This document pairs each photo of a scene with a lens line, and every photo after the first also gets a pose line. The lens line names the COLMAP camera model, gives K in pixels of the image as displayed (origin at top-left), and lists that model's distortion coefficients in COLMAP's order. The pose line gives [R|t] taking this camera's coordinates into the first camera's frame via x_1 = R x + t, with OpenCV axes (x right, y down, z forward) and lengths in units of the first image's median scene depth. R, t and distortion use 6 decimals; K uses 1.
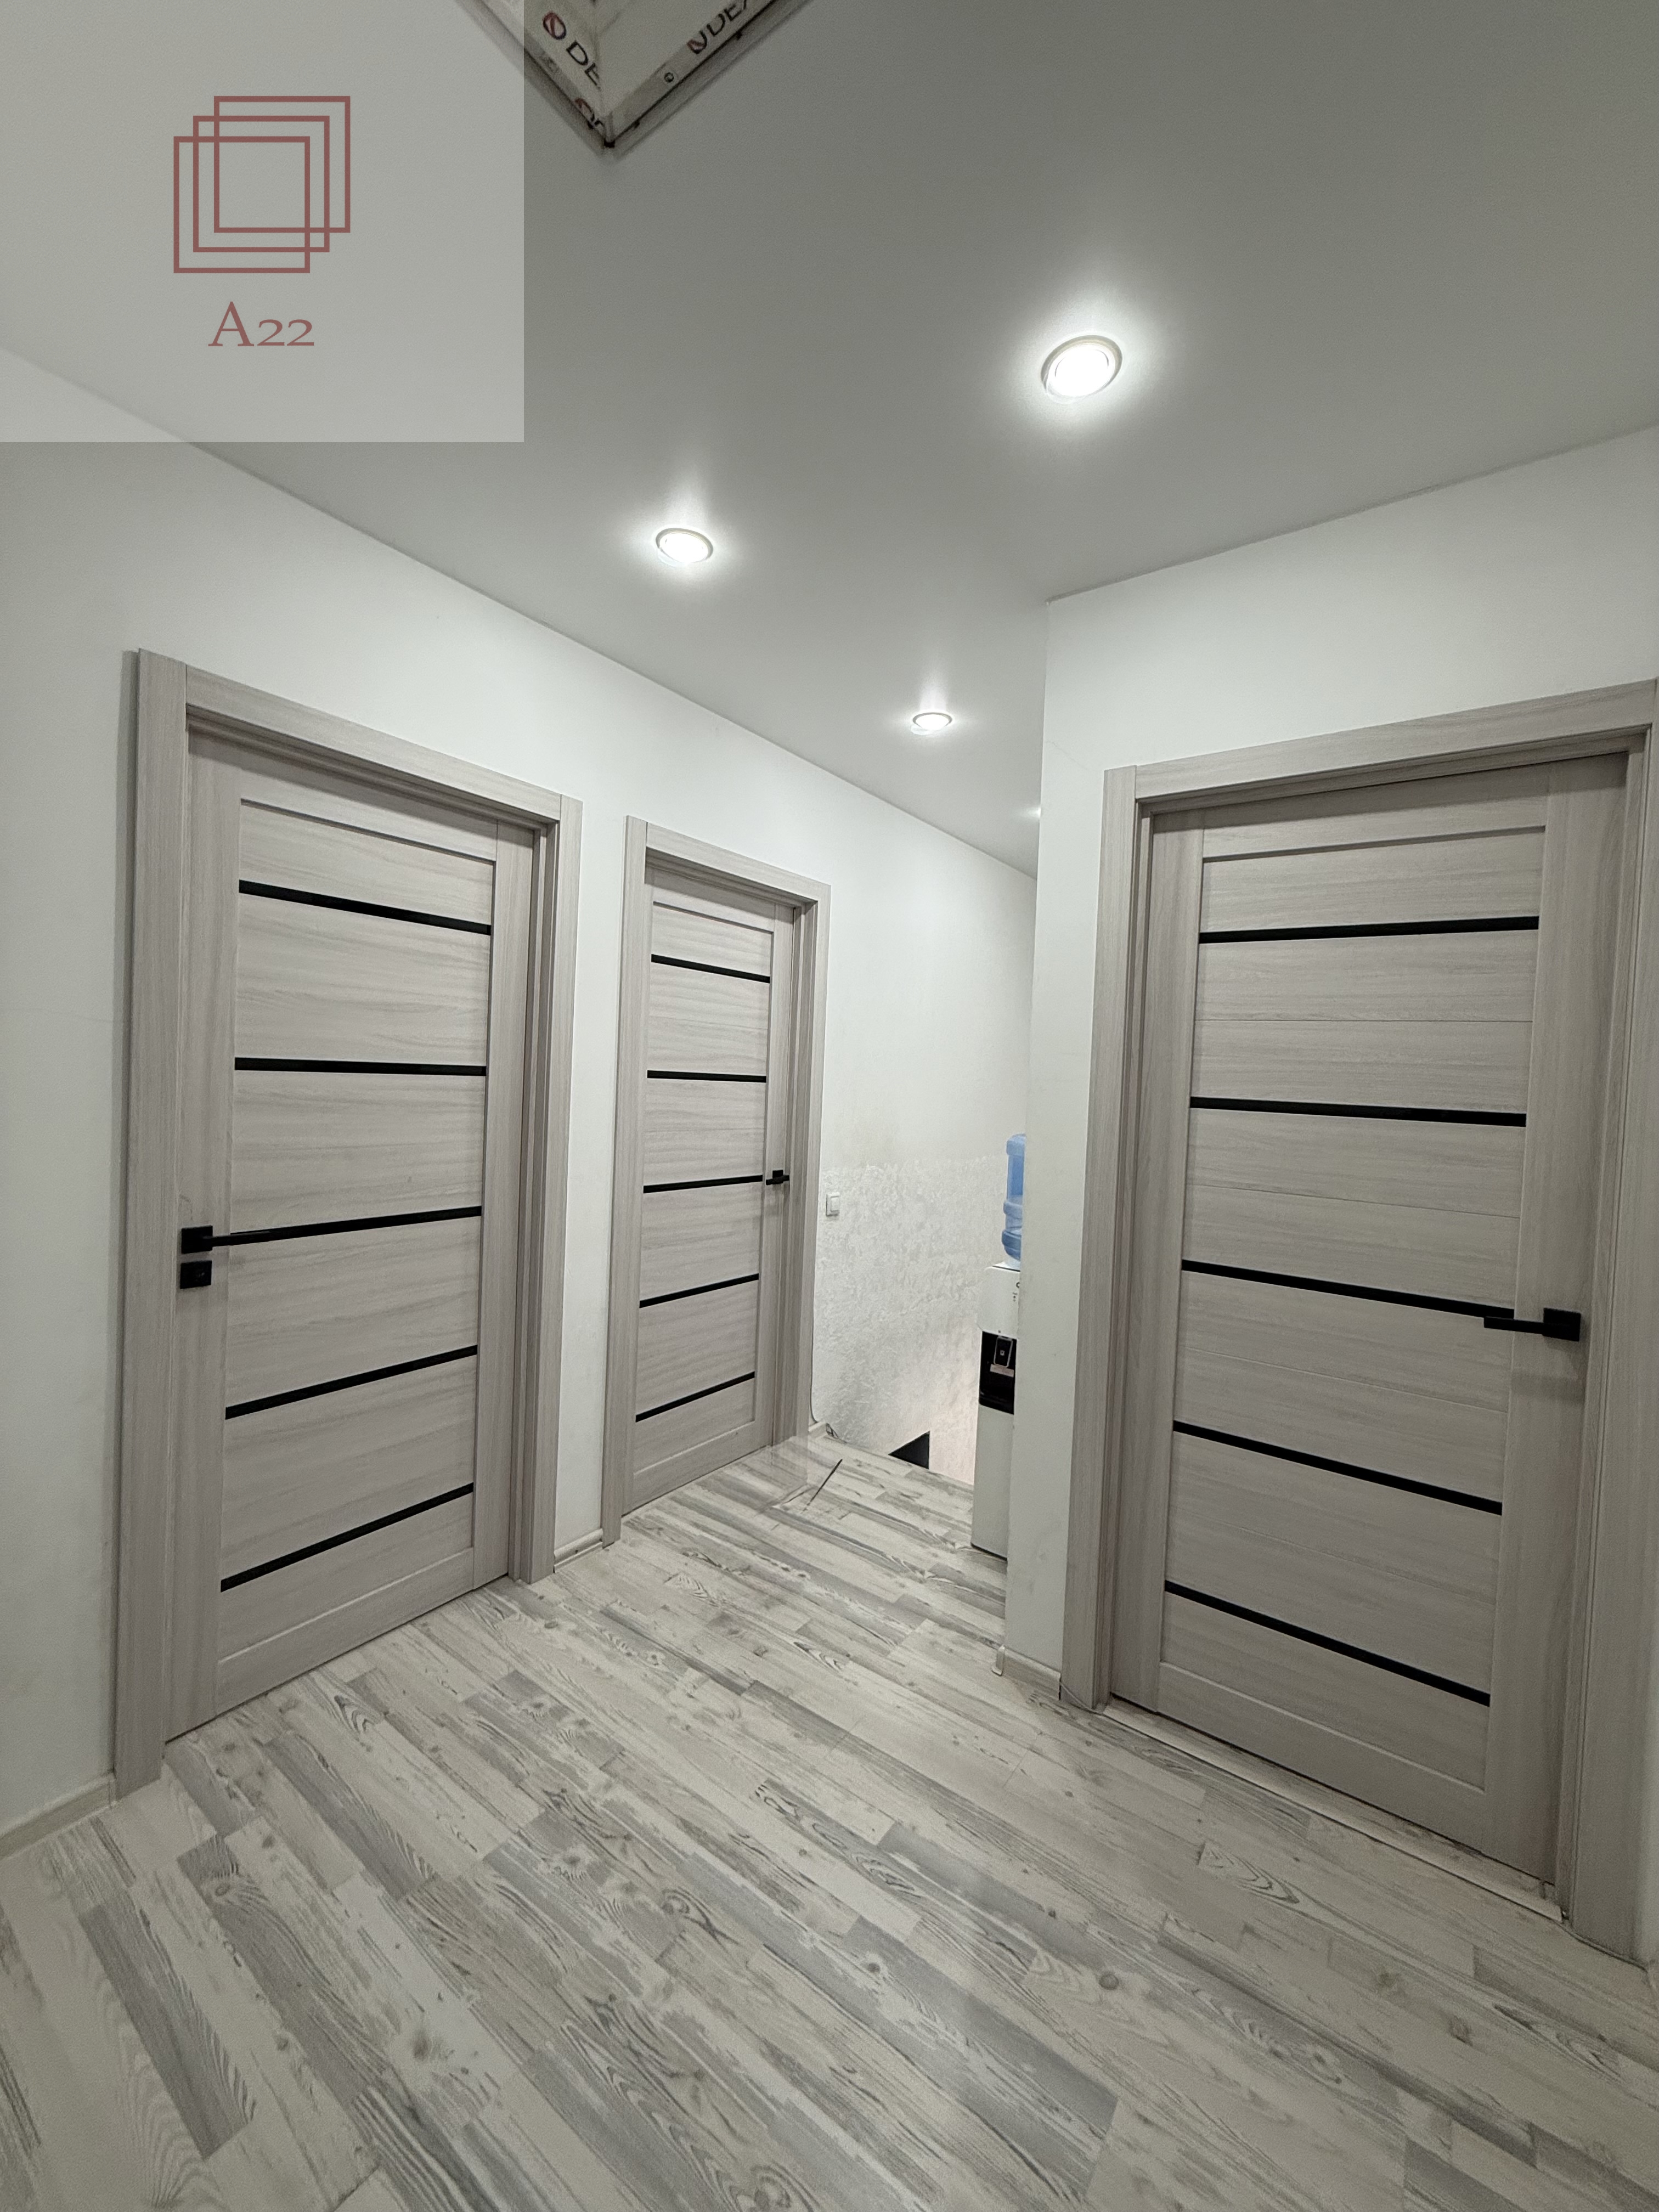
lens RADIAL K [[883.8, 0, 828.0], [0, 883.8, 1097.5], [0, 0, 1]] dist [0.001744, 0.000272]
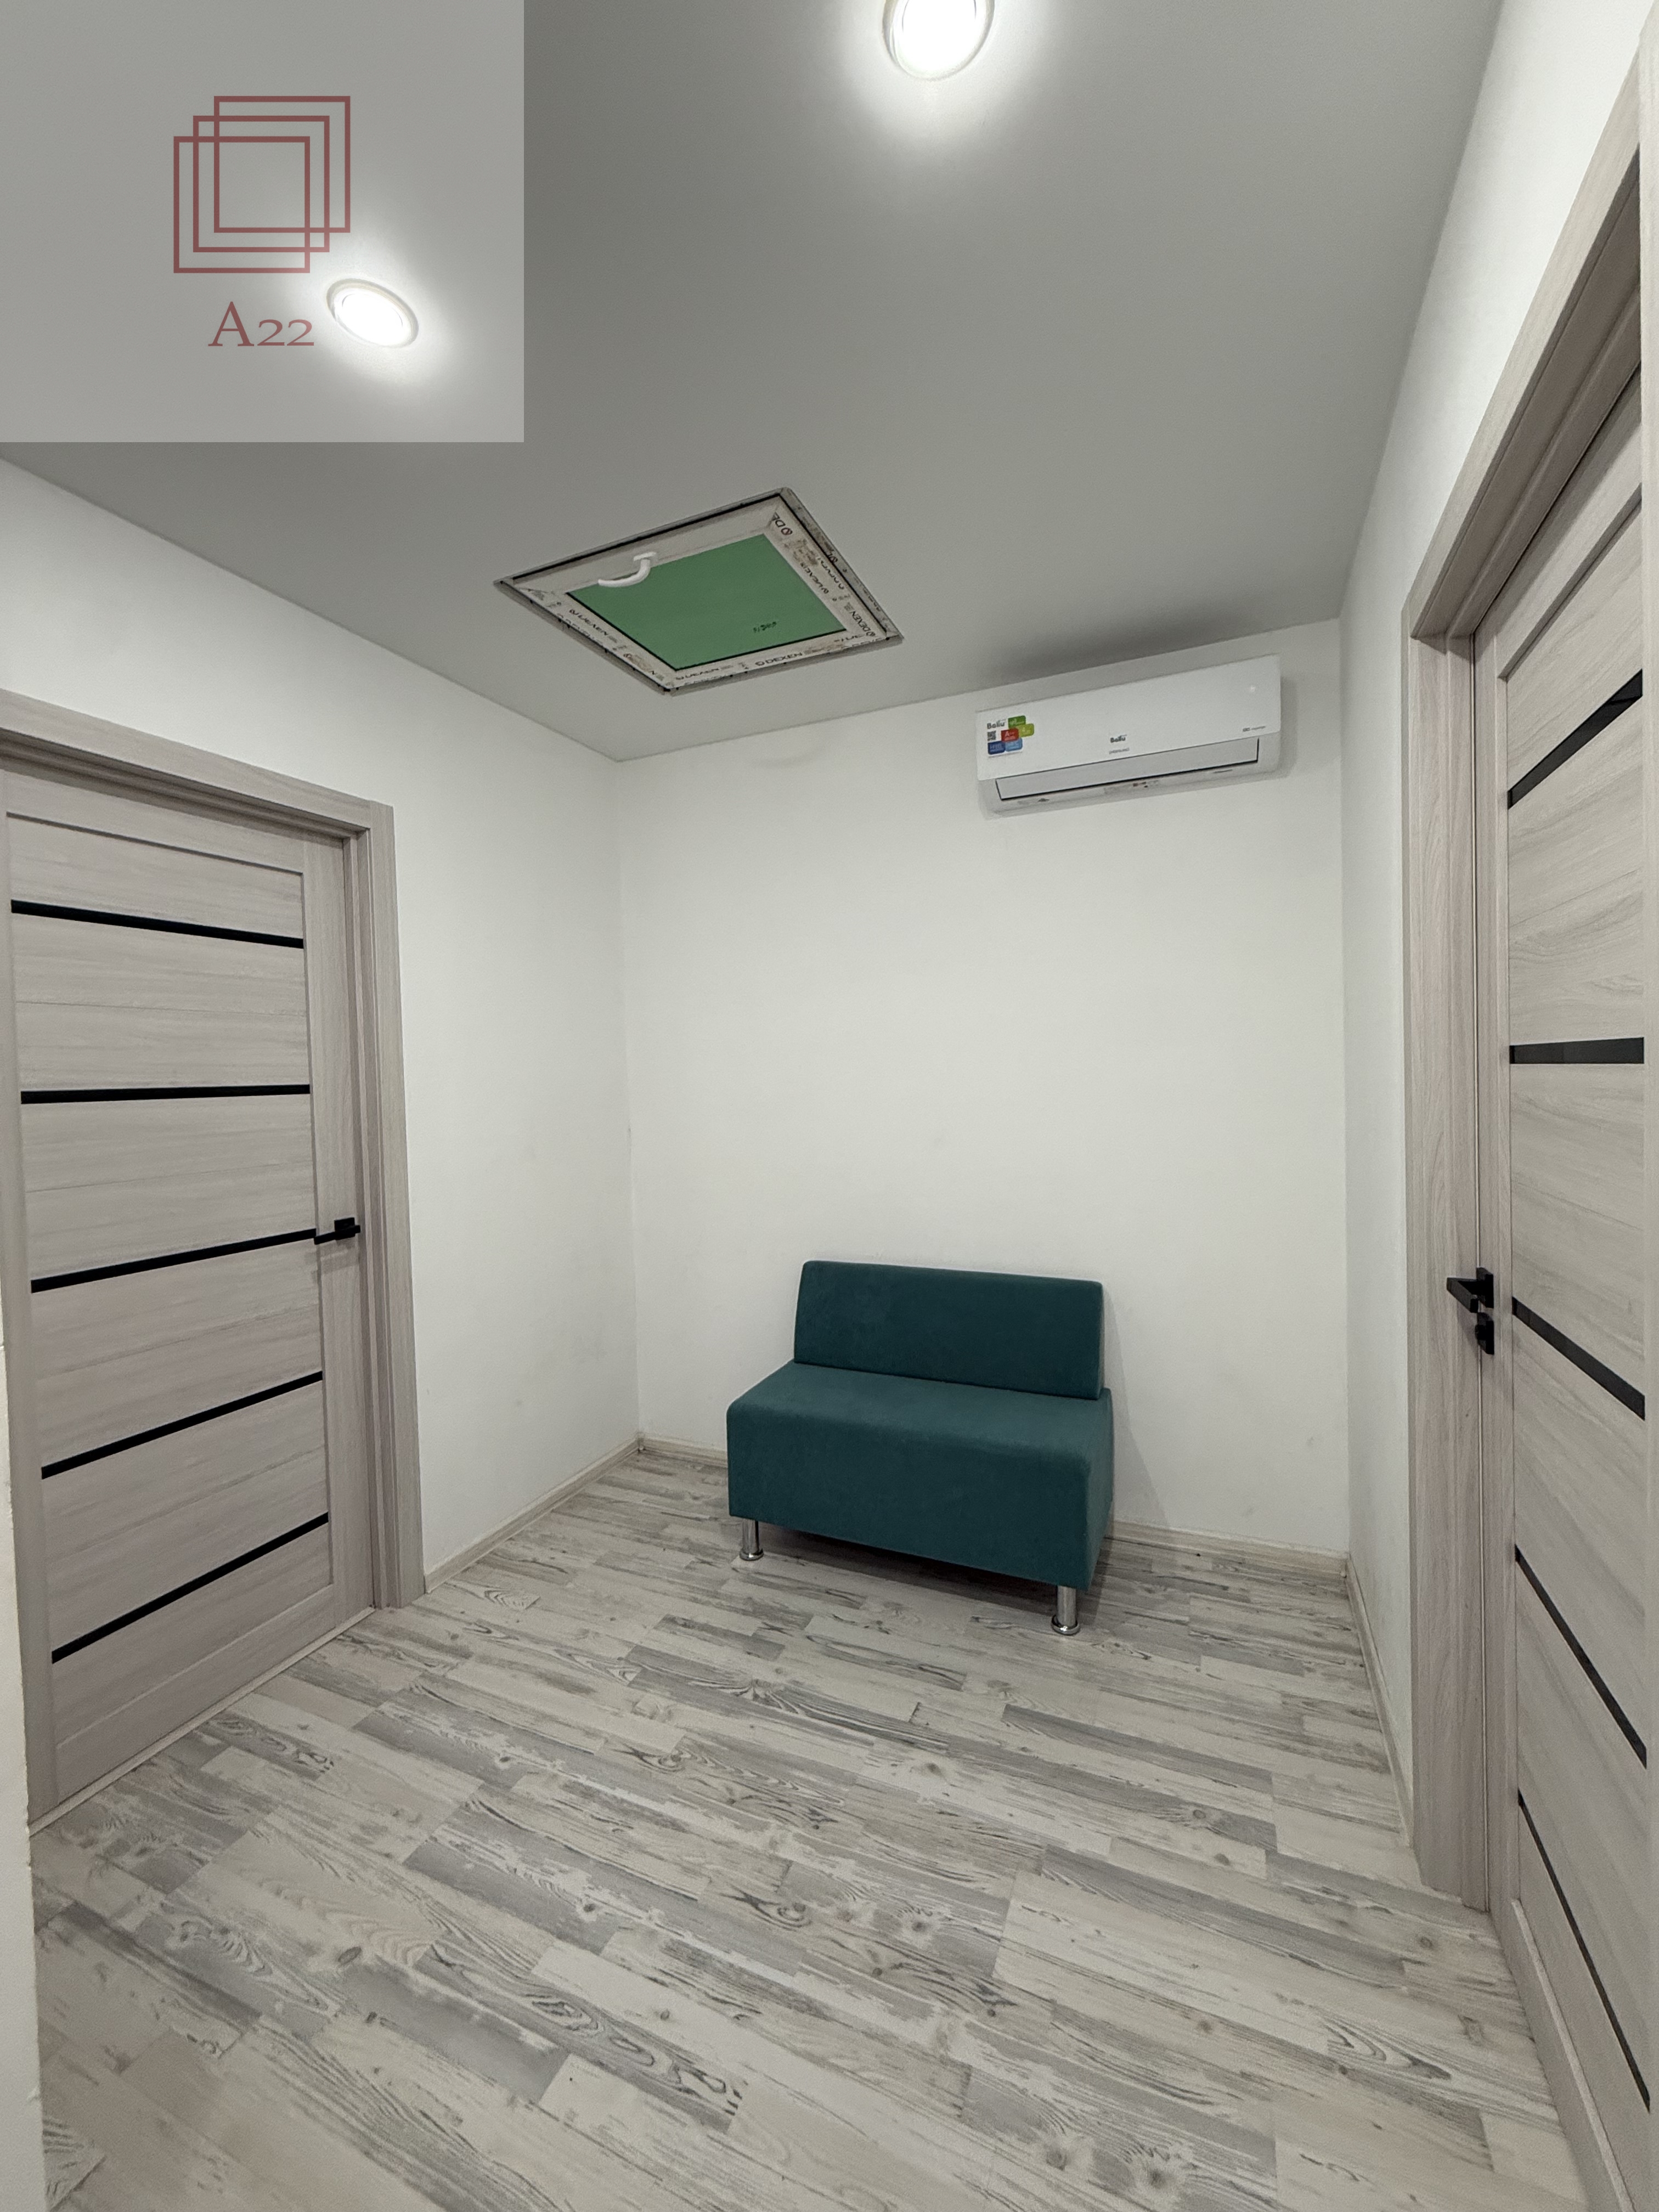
lens RADIAL K [[882.5, 0, 827.7], [0, 882.5, 1096.9], [0, 0, 1]] dist [0.002055, 0.000216]
pose [[-0.977223, -0.006522, -0.212117, 0.003747], [-0.016008, 0.998945, 0.043034, -0.031794], [0.211612, 0.045449, -0.976296, 1.878938]]
